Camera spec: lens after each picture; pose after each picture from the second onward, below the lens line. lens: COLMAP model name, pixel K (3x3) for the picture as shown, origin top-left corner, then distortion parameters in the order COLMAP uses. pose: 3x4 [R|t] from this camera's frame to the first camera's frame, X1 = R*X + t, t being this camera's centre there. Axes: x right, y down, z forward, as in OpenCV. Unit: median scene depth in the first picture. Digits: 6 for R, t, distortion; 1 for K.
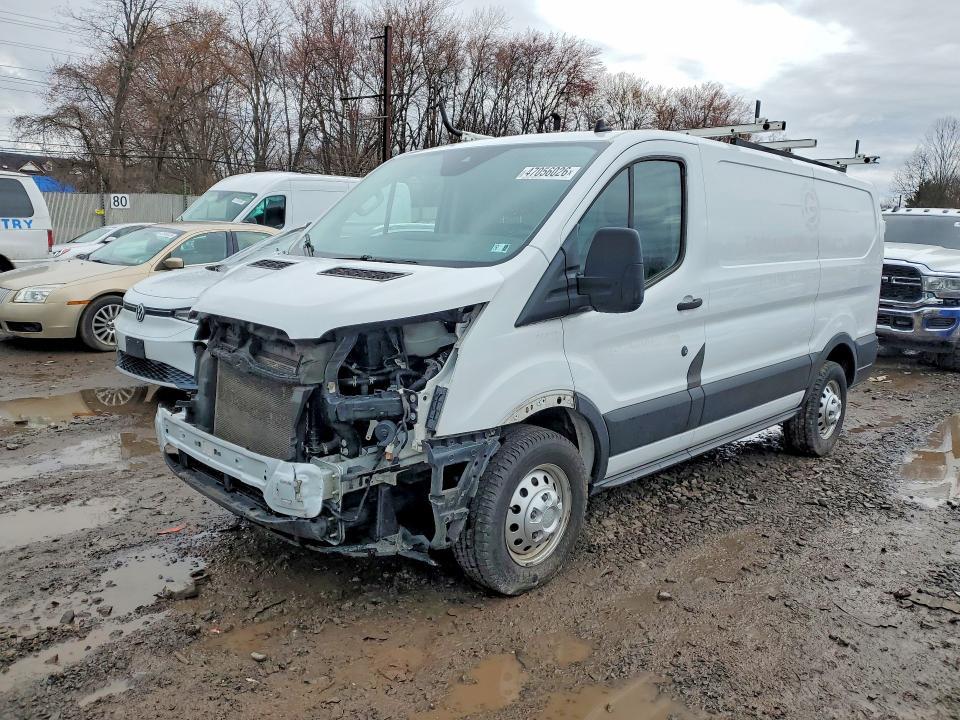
lens RADIAL K [[758.8, 0, 480.6], [0, 758.8, 340.9], [0, 0, 1]] dist [0.008919, 0.008727]
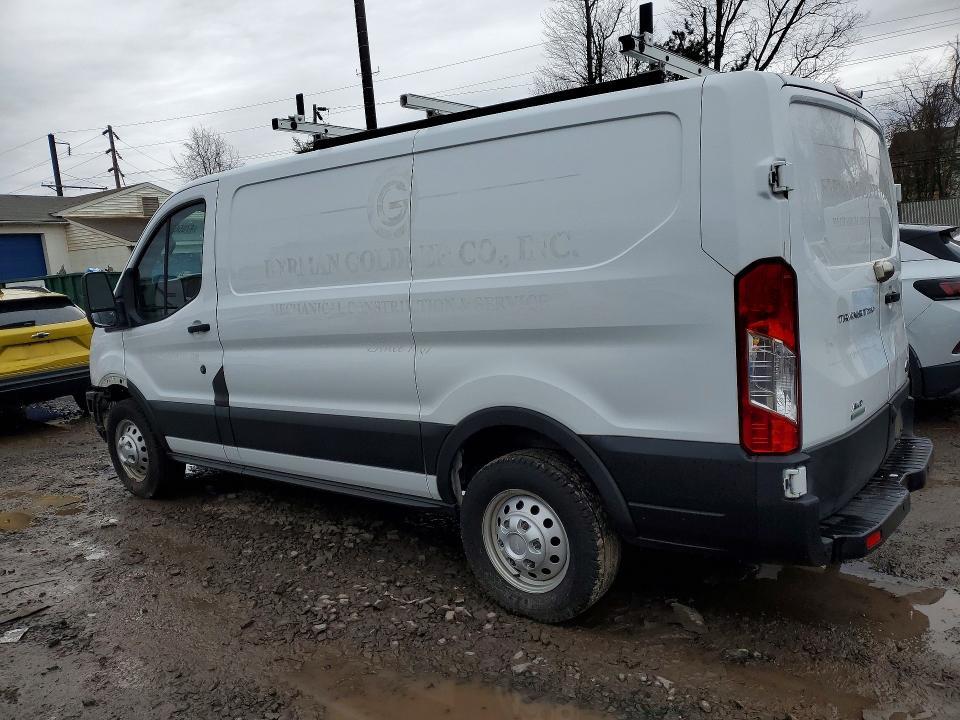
lens RADIAL K [[758.8, 0, 480.6], [0, 758.8, 340.9], [0, 0, 1]] dist [0.008919, 0.008727]
pose [[0.127161, 0.126243, -0.983815, 1.418894], [-0.025236, 0.991958, 0.124026, -0.177760], [0.991561, 0.009056, 0.129324, 1.259789]]
